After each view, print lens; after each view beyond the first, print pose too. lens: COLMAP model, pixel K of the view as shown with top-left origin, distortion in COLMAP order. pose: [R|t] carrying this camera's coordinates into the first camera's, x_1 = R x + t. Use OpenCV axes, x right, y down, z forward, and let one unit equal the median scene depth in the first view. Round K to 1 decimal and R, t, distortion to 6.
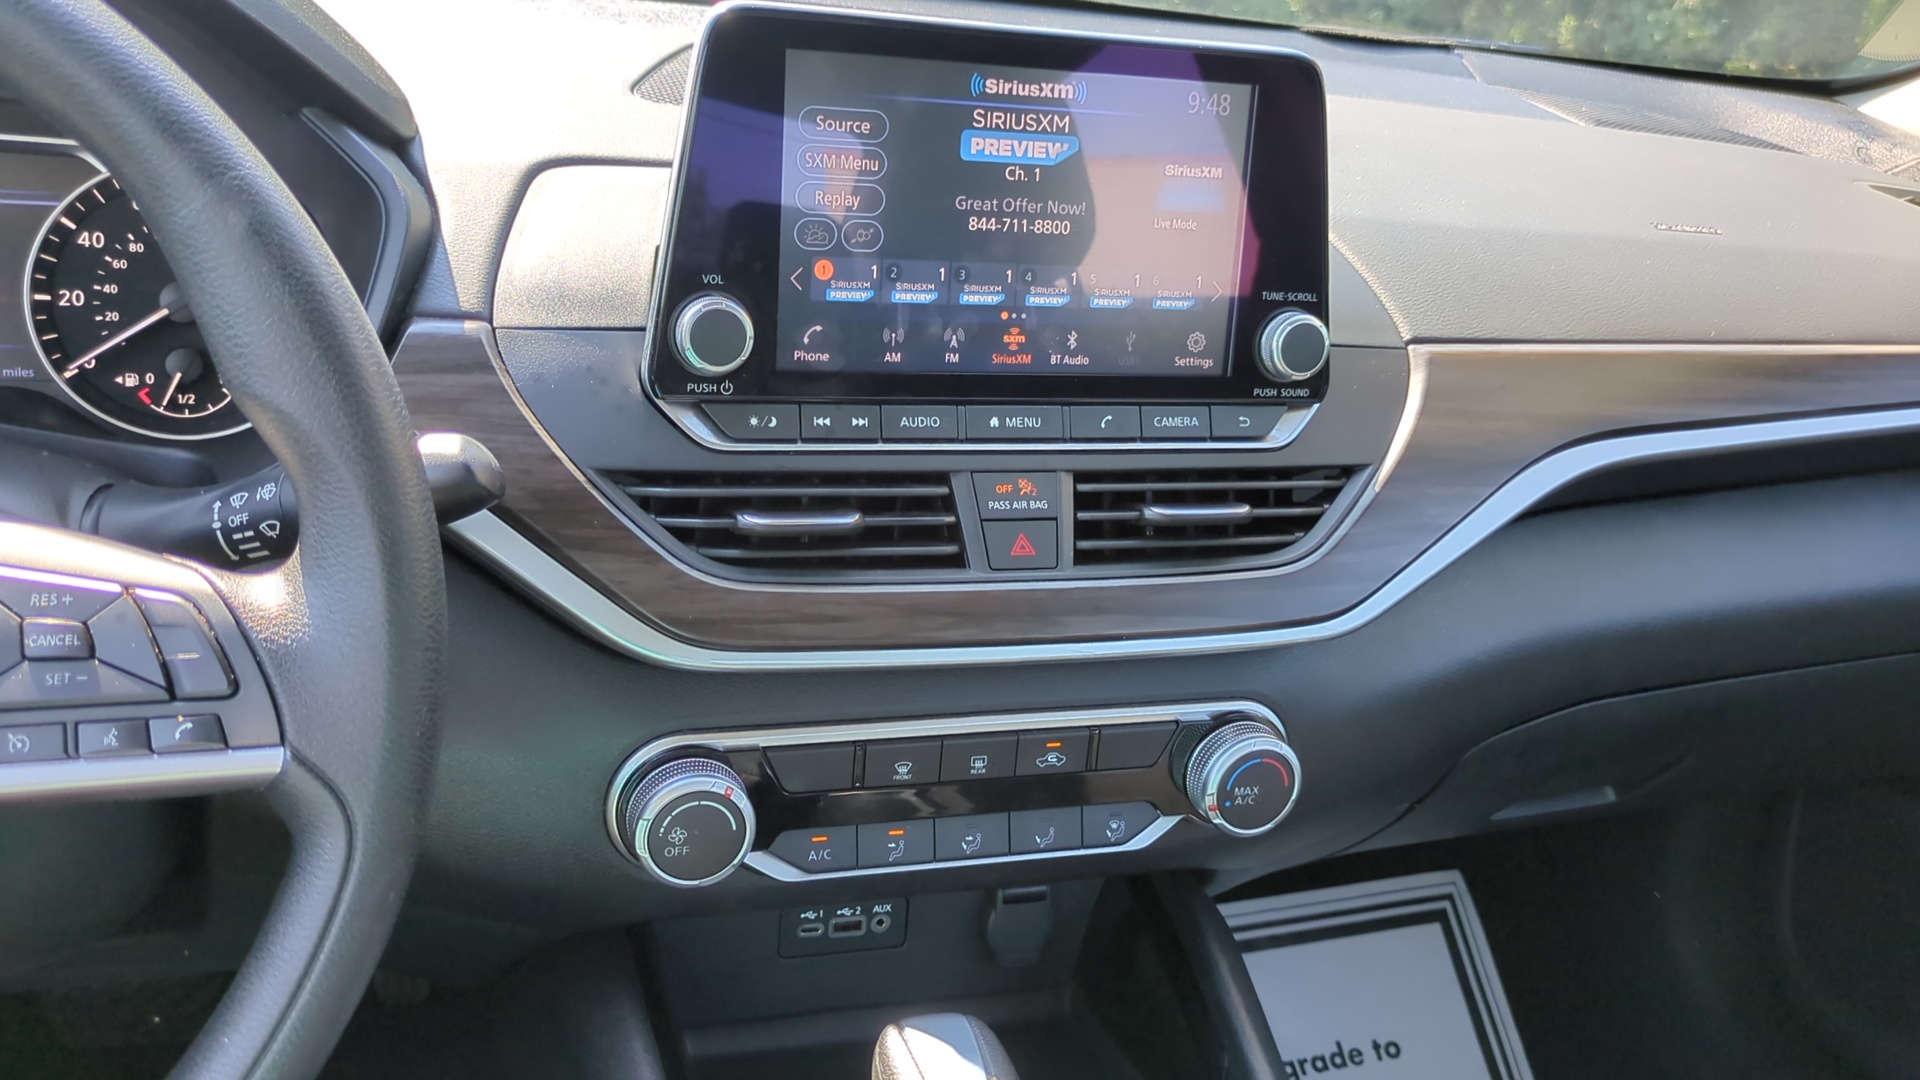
lens RADIAL K [[1656.5, 0, 958.4], [0, 1656.5, 530.2], [0, 0, 1]] dist [0.051331, -0.093249]
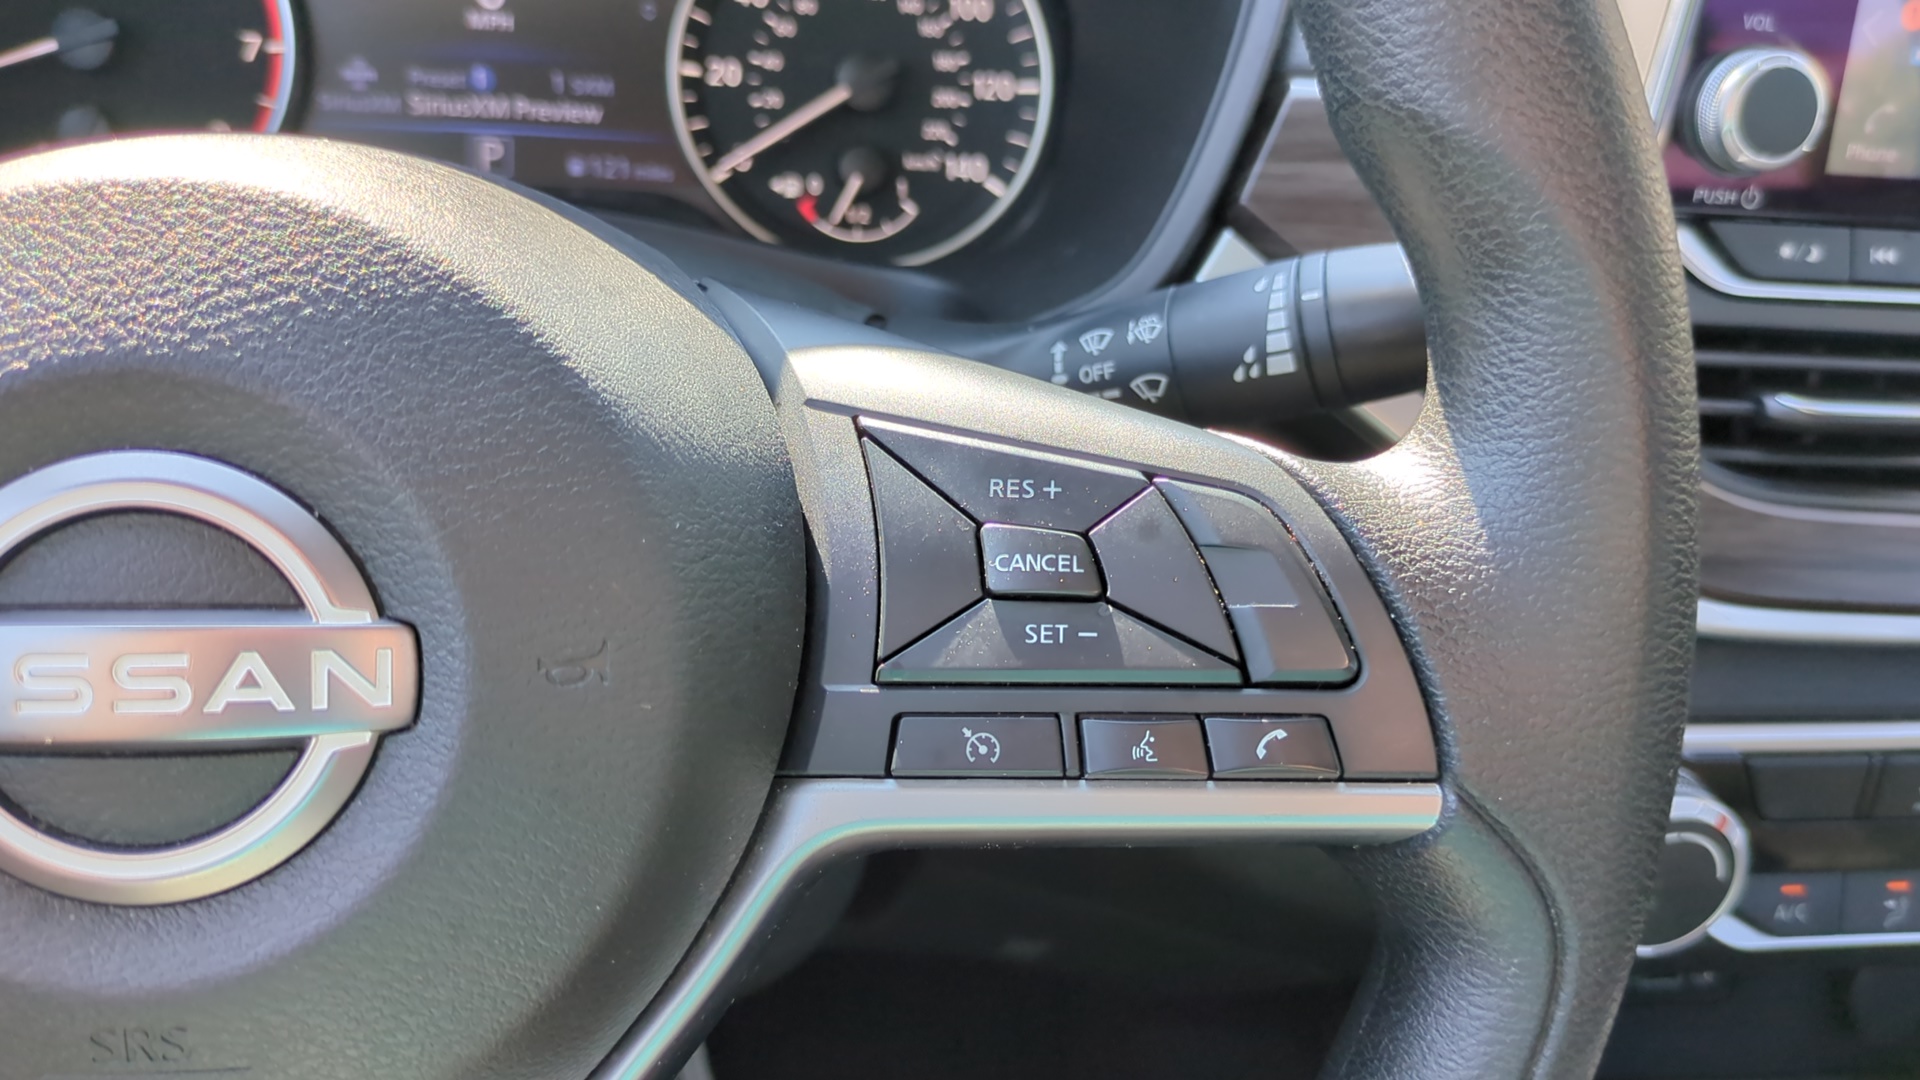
lens RADIAL K [[1656.5, 0, 976.6], [0, 1656.5, 524.9], [0, 0, 1]] dist [0.051331, -0.093249]
pose [[0.985099, 0.051428, -0.164120, -0.297540], [-0.042024, 0.997297, 0.060267, 0.012990], [0.166776, -0.052472, 0.984598, 0.285739]]
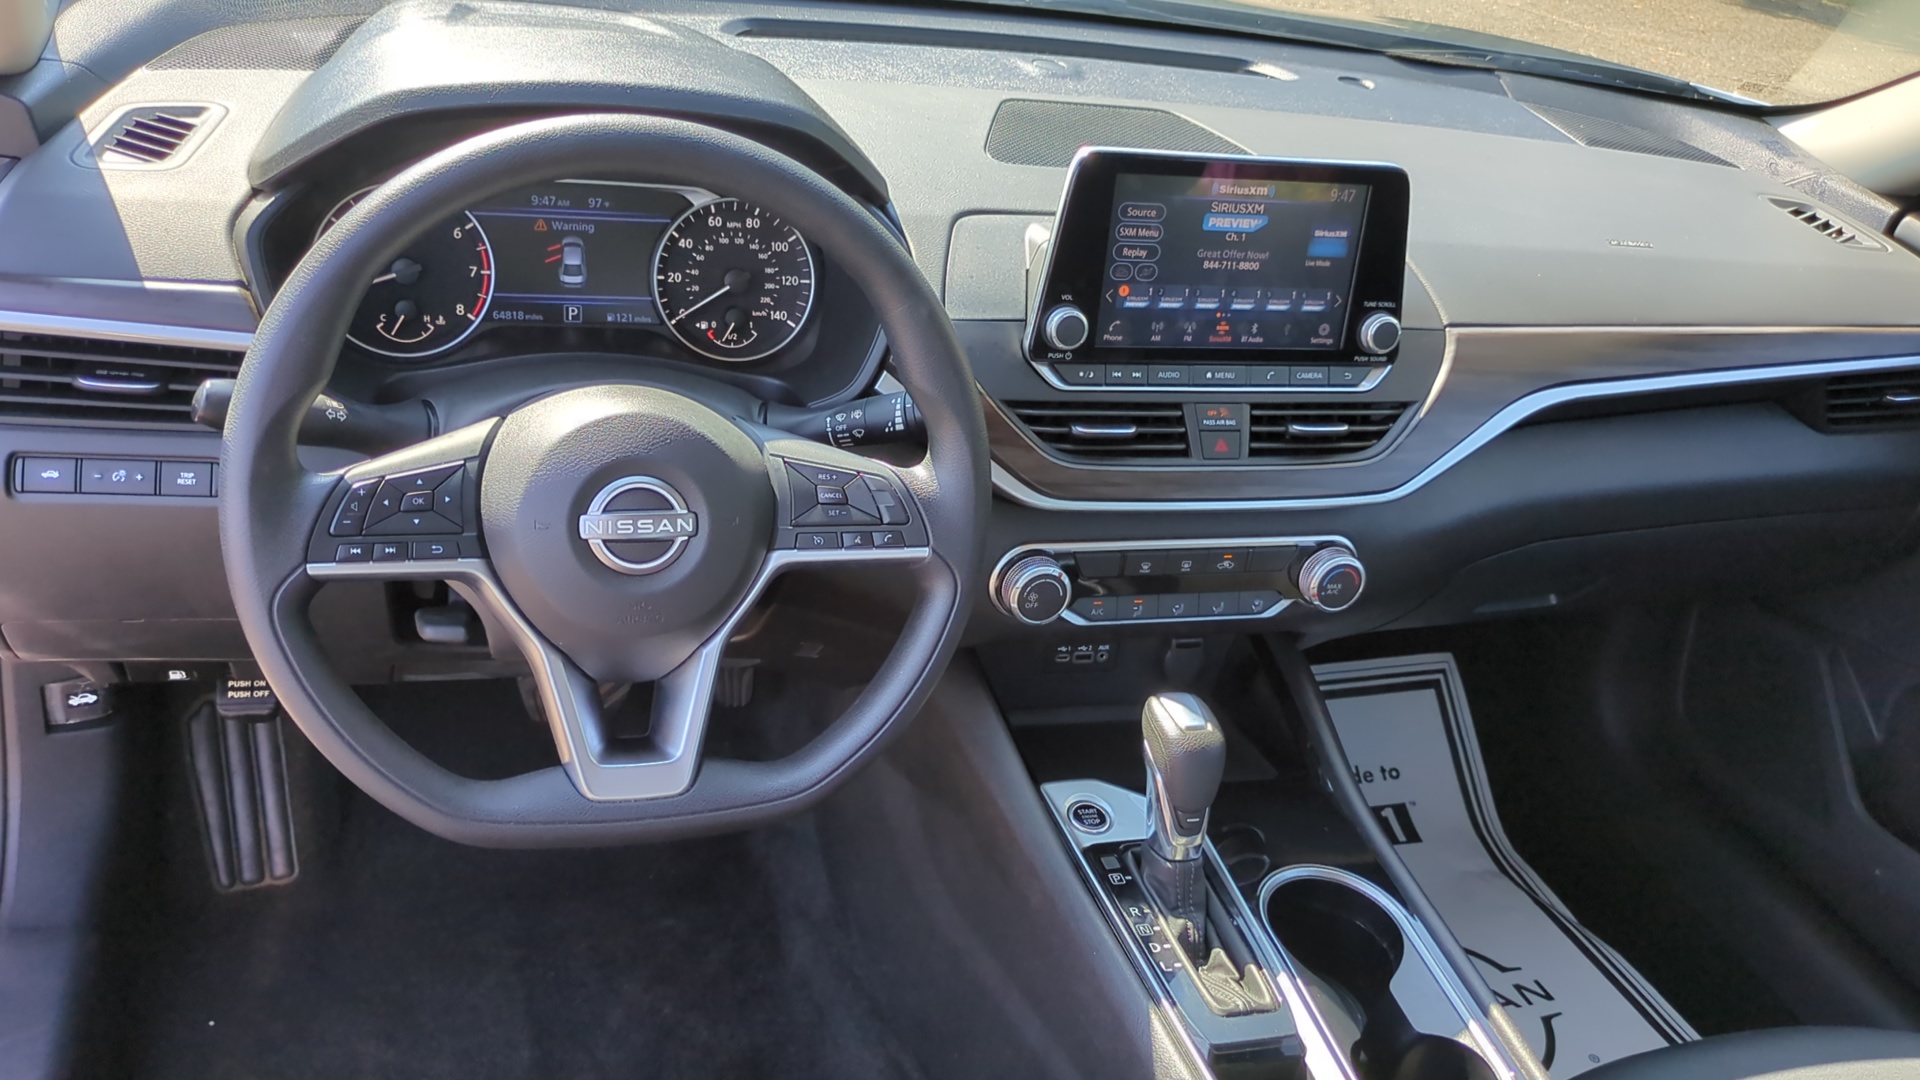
lens RADIAL K [[1656.5, 0, 951.3], [0, 1656.5, 542.1], [0, 0, 1]] dist [0.051331, -0.093249]
pose [[0.999141, 0.040715, -0.007680, -0.226991], [-0.039372, 0.990719, 0.130102, -0.105881], [0.012906, -0.129688, 0.991471, -0.767222]]
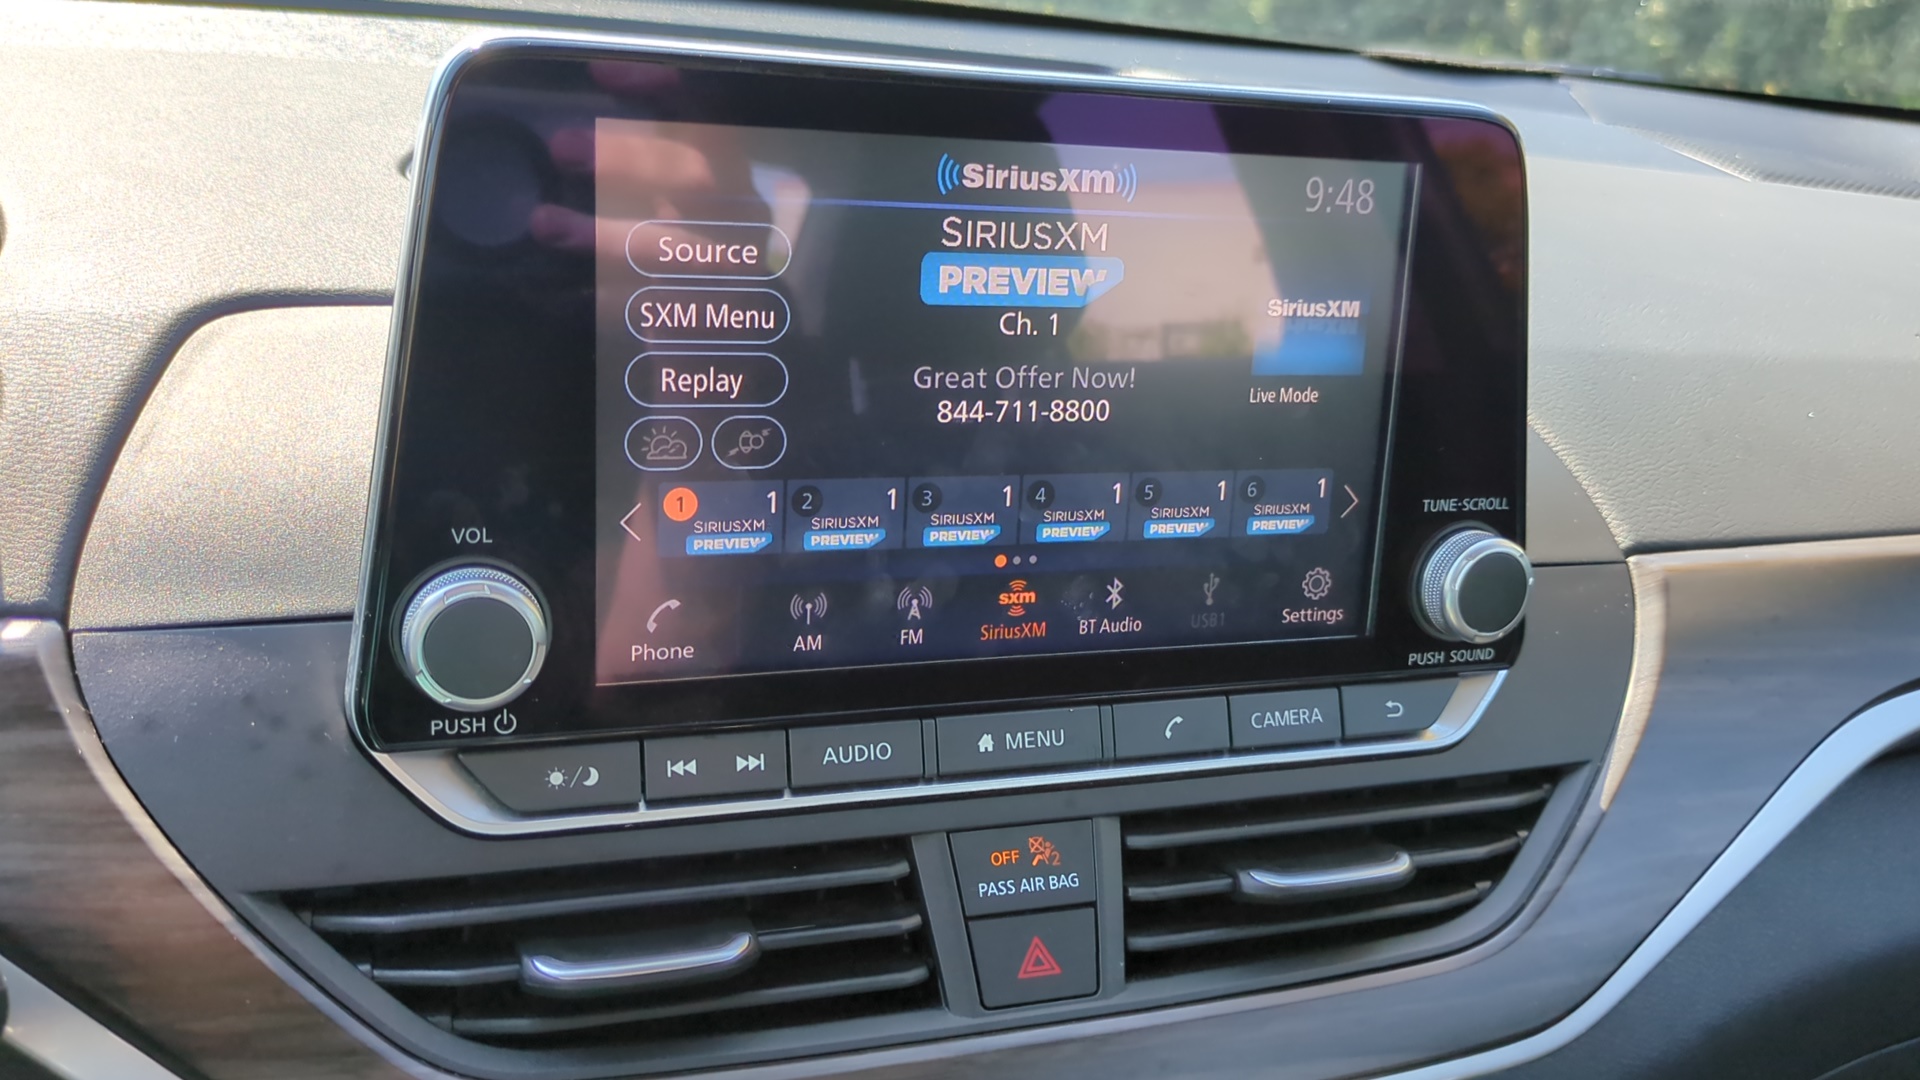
lens RADIAL K [[1656.5, 0, 967.6], [0, 1656.5, 529.2], [0, 0, 1]] dist [0.051331, -0.093249]
pose [[0.999605, -0.014956, 0.023810, 0.002448], [0.015166, 0.999848, -0.008641, -0.132373], [-0.023677, 0.008999, 0.999679, 0.405511]]
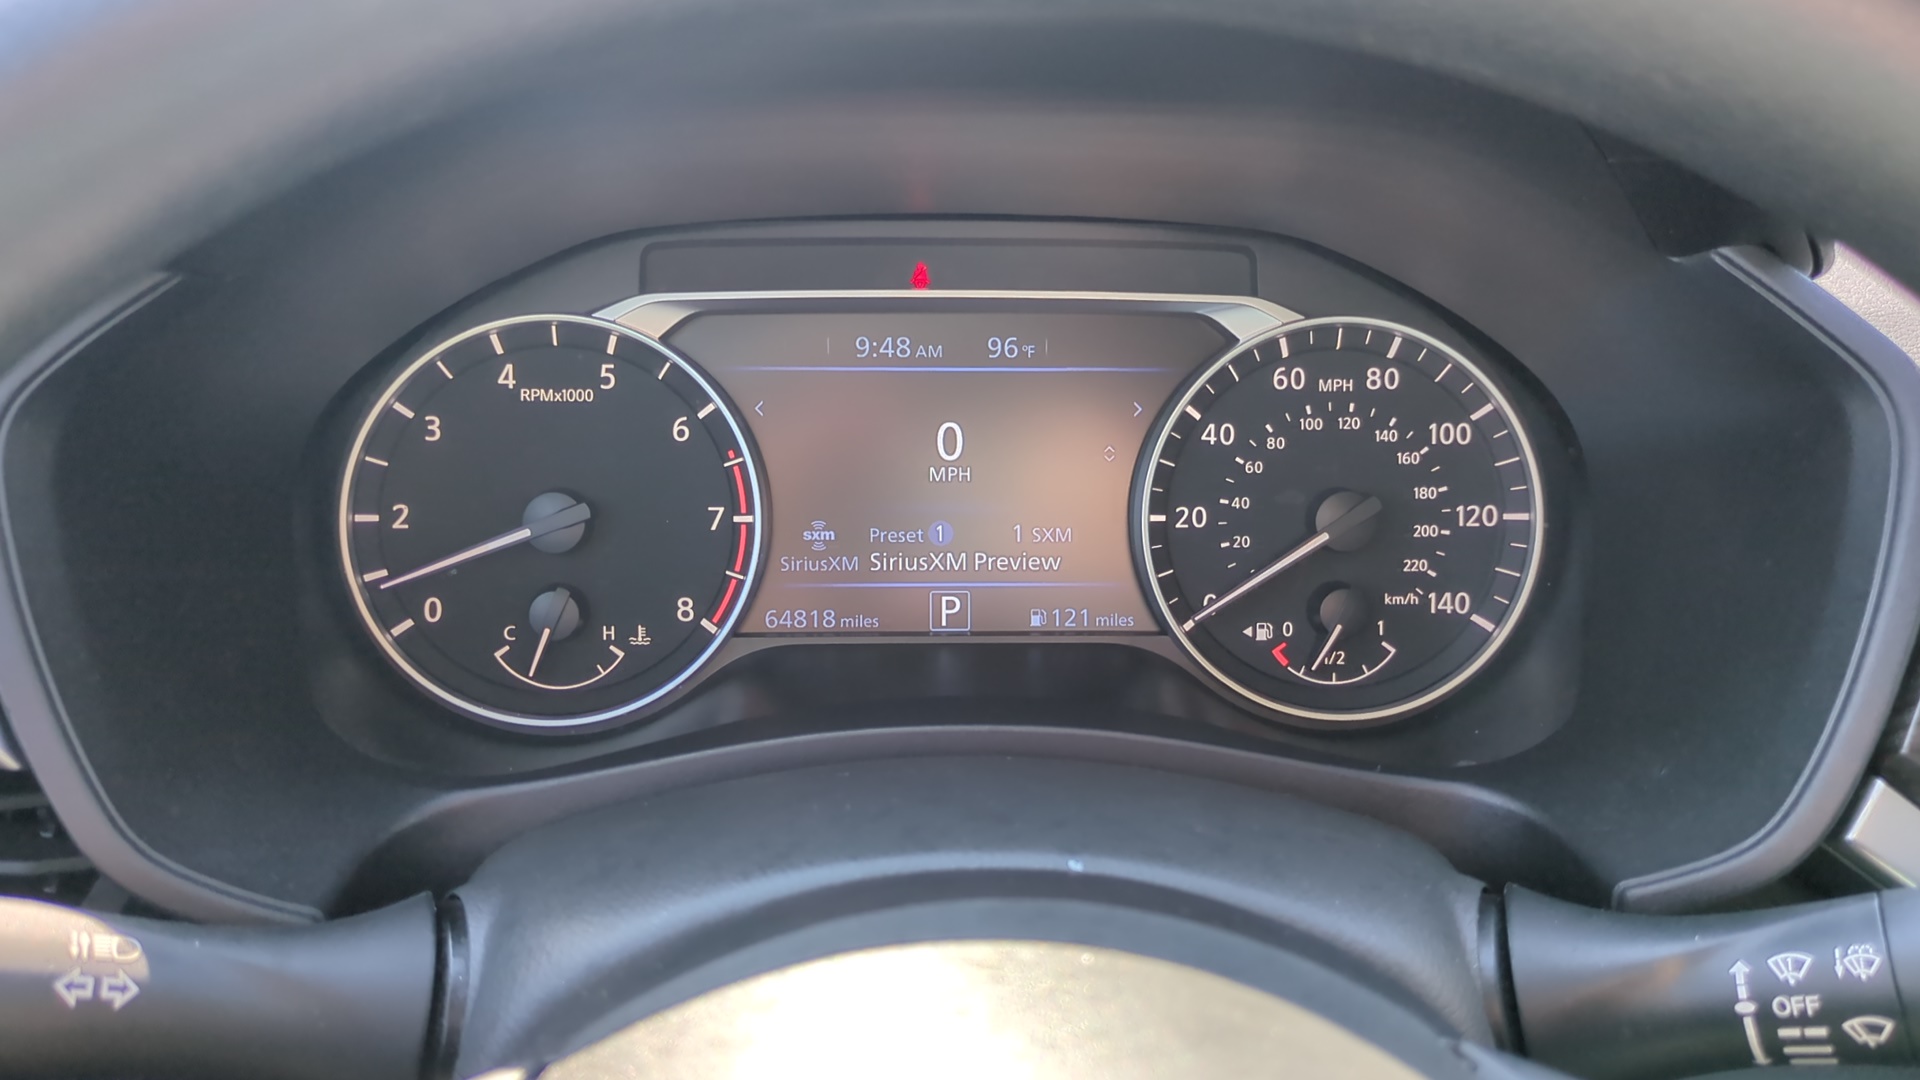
lens RADIAL K [[1656.5, 0, 994.0], [0, 1656.5, 513.5], [0, 0, 1]] dist [0.051331, -0.093249]
pose [[0.961311, 0.004629, -0.275426, -0.432199], [-0.015943, 0.999118, -0.038855, -0.115825], [0.275003, 0.041743, 0.960537, 0.312480]]
